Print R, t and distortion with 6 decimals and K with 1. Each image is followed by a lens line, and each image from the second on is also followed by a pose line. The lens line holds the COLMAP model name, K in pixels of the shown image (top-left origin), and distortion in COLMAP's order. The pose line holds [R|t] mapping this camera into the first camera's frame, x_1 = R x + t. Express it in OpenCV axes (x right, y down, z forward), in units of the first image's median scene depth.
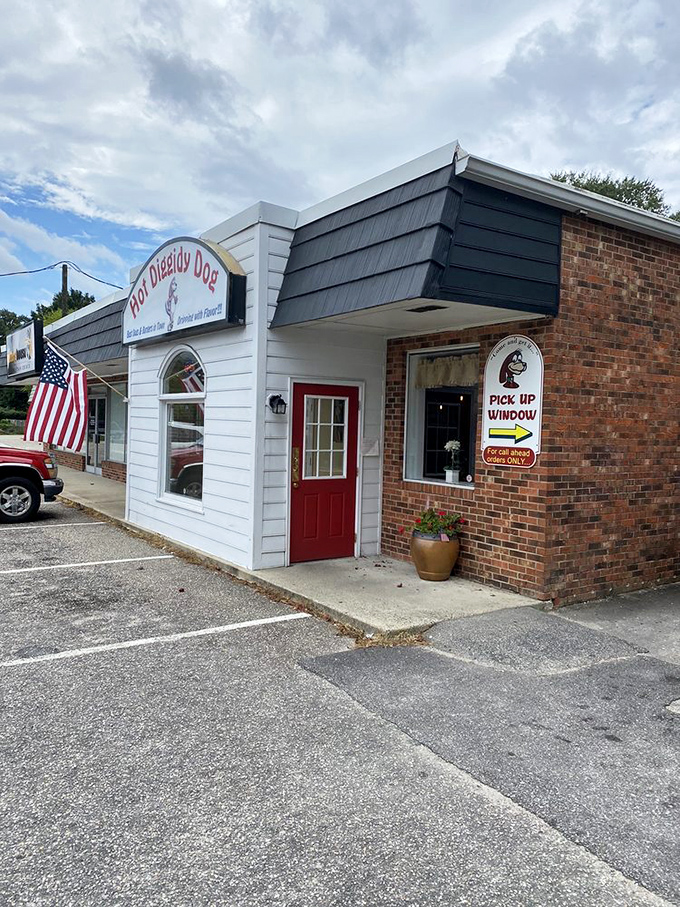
lens RADIAL K [[679.3, 0, 340.0], [0, 679.3, 453.5], [0, 0, 1]] dist [0.003420, -0.000449]
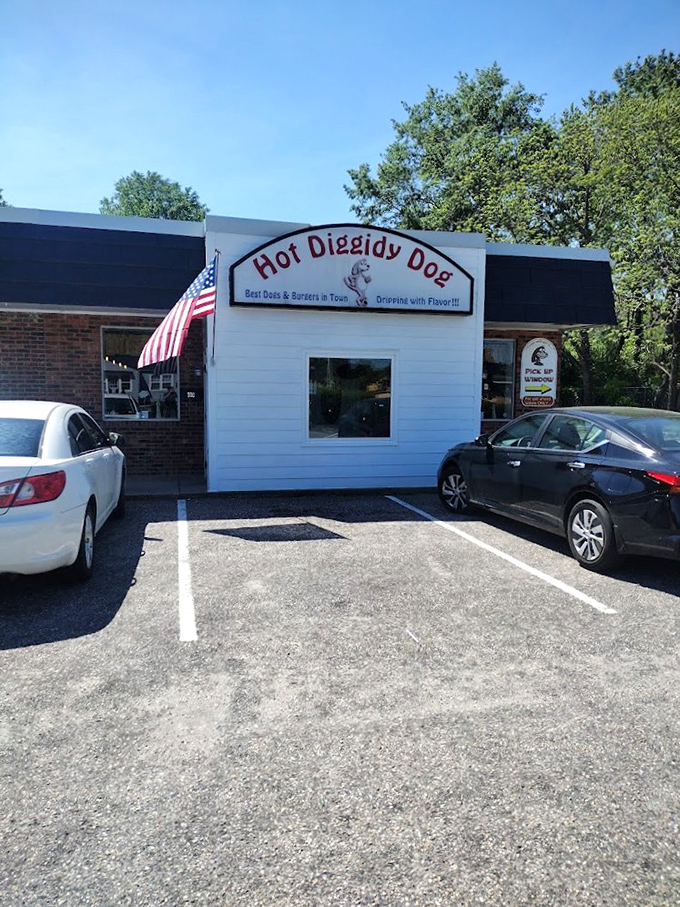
lens RADIAL K [[679.3, 0, 340.0], [0, 679.3, 453.5], [0, 0, 1]] dist [0.003420, -0.000449]
pose [[0.371011, -0.110173, 0.922070, -1.694632], [0.042383, 0.993912, 0.101703, -0.065396], [-0.927661, 0.001347, 0.373421, 0.771286]]
